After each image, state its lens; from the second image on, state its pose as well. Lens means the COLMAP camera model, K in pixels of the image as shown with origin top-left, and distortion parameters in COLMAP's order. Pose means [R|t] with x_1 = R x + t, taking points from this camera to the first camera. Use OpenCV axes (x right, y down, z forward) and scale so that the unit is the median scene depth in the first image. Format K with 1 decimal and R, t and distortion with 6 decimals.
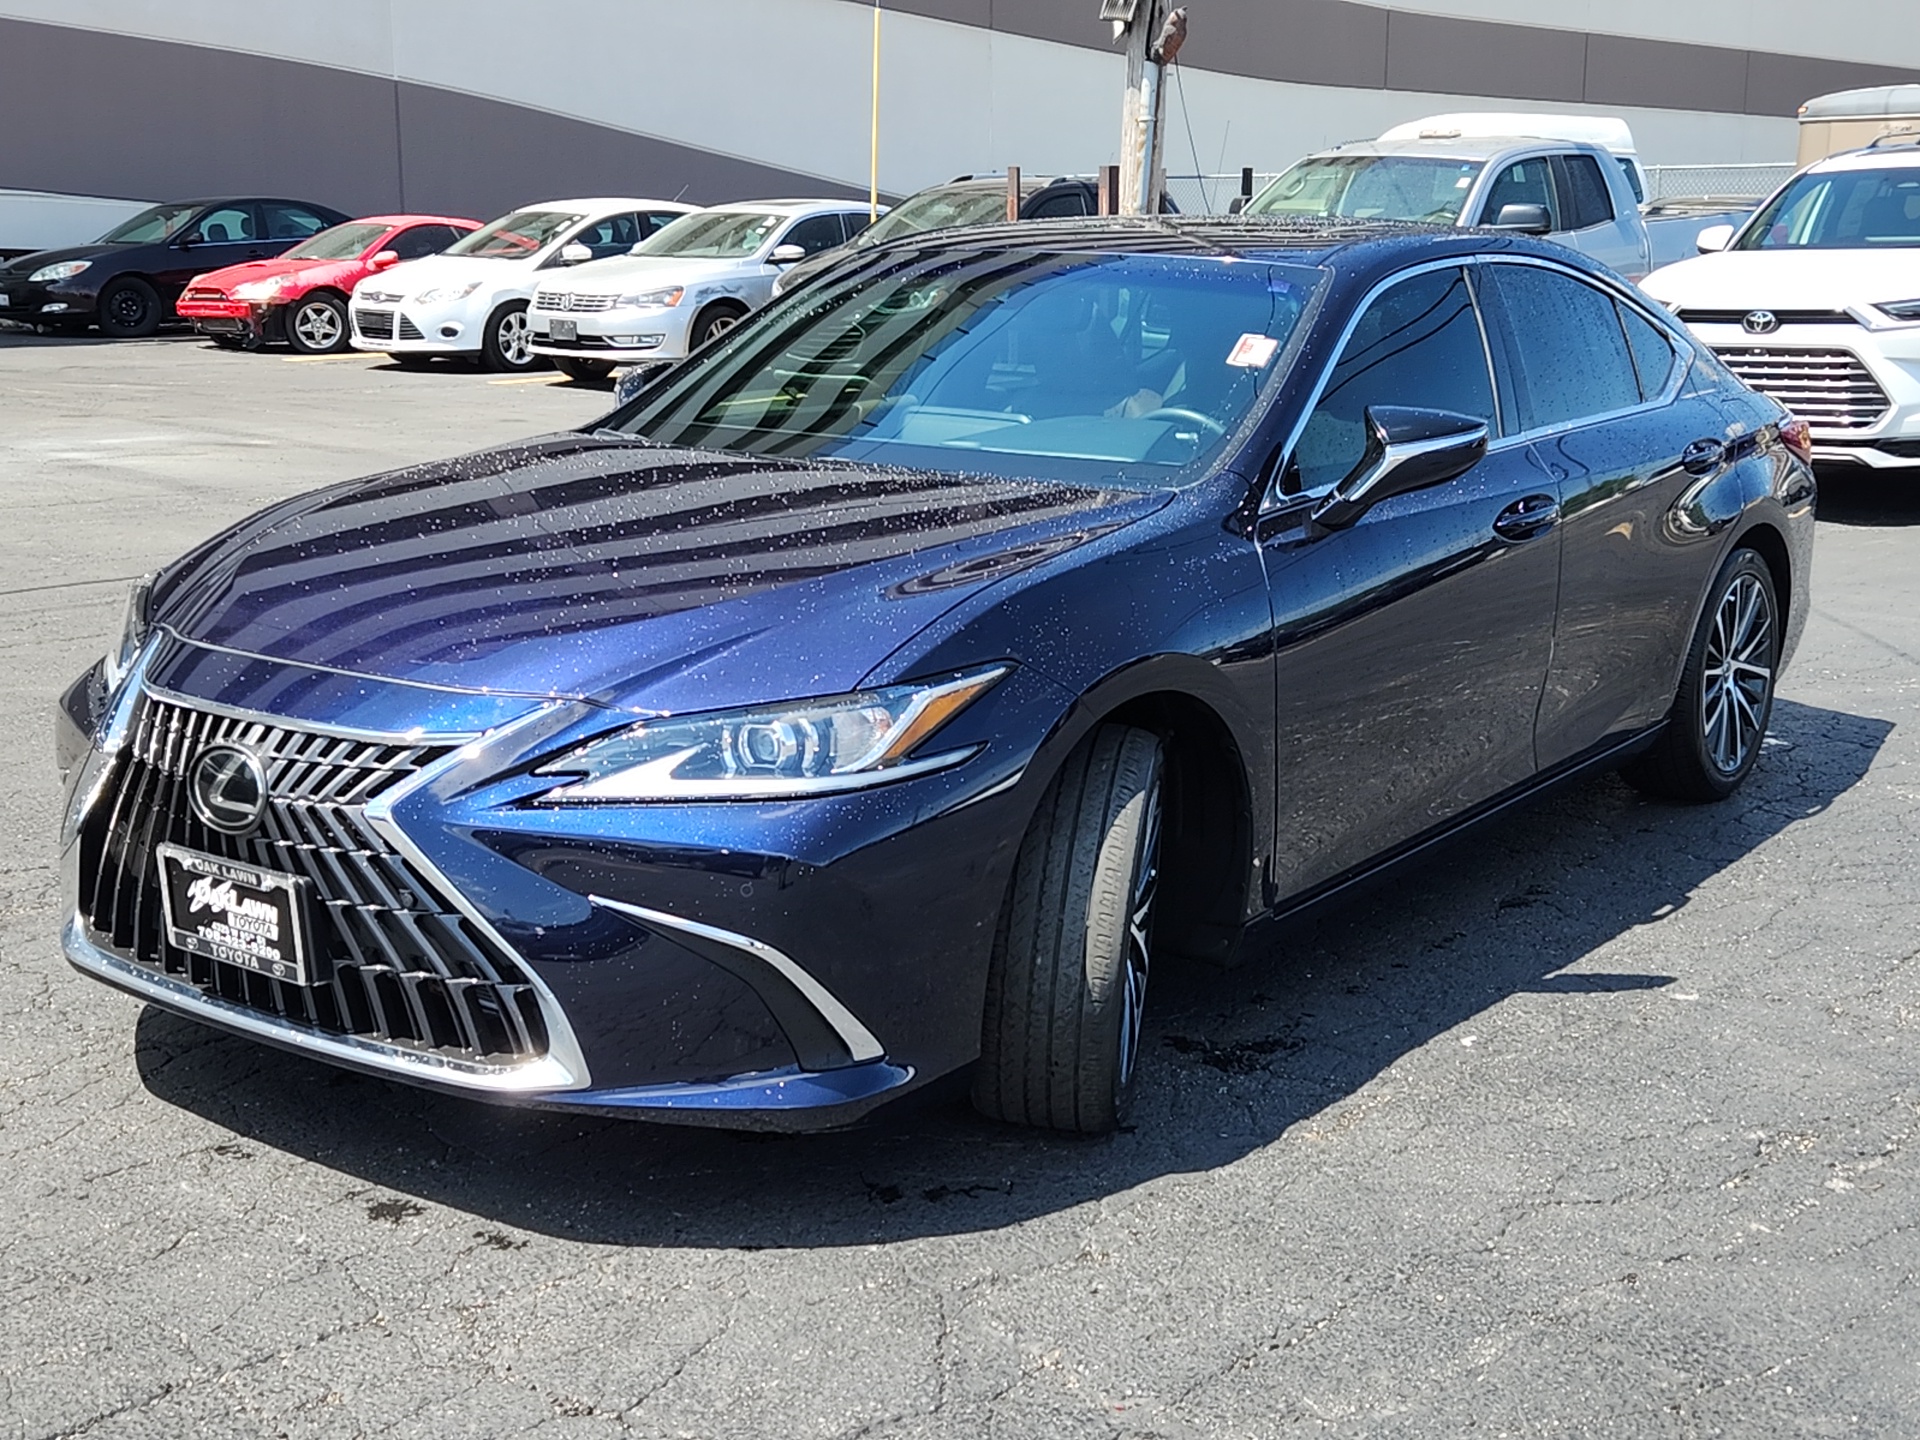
lens RADIAL K [[1921.6, 0, 977.8], [0, 1921.6, 725.1], [0, 0, 1]] dist [0.104861, -0.126625]
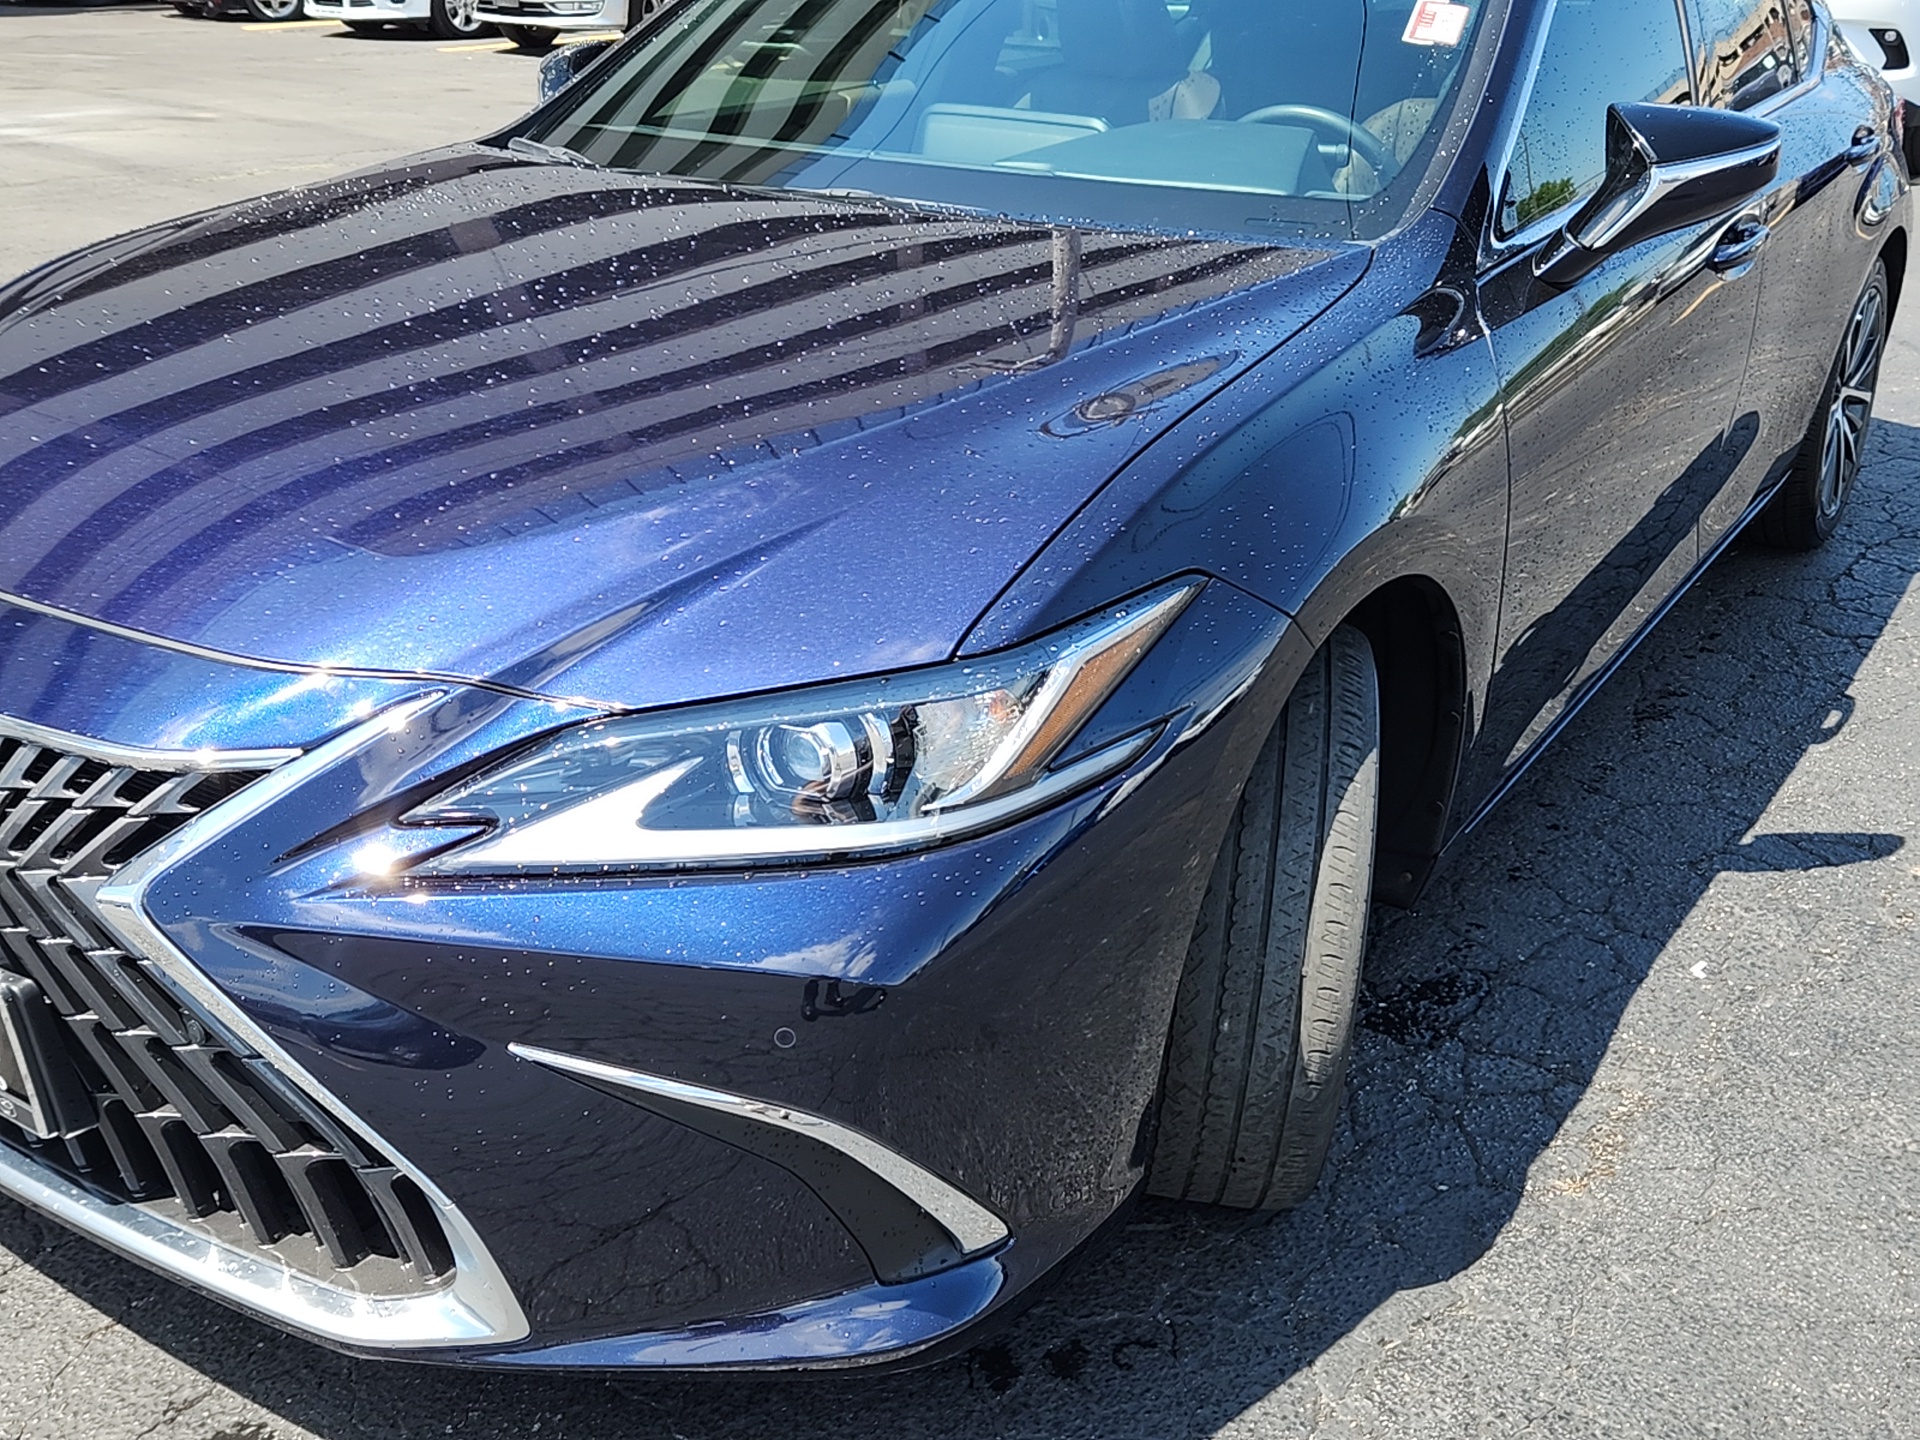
lens RADIAL K [[1806.6, 0, 987.7], [0, 1806.6, 715.5], [0, 0, 1]] dist [0.107486, -0.134568]
pose [[0.999339, -0.018092, 0.031524, -0.067672], [0.012396, 0.984964, 0.172315, -0.089356], [-0.034168, -0.171810, 0.984537, 0.435882]]
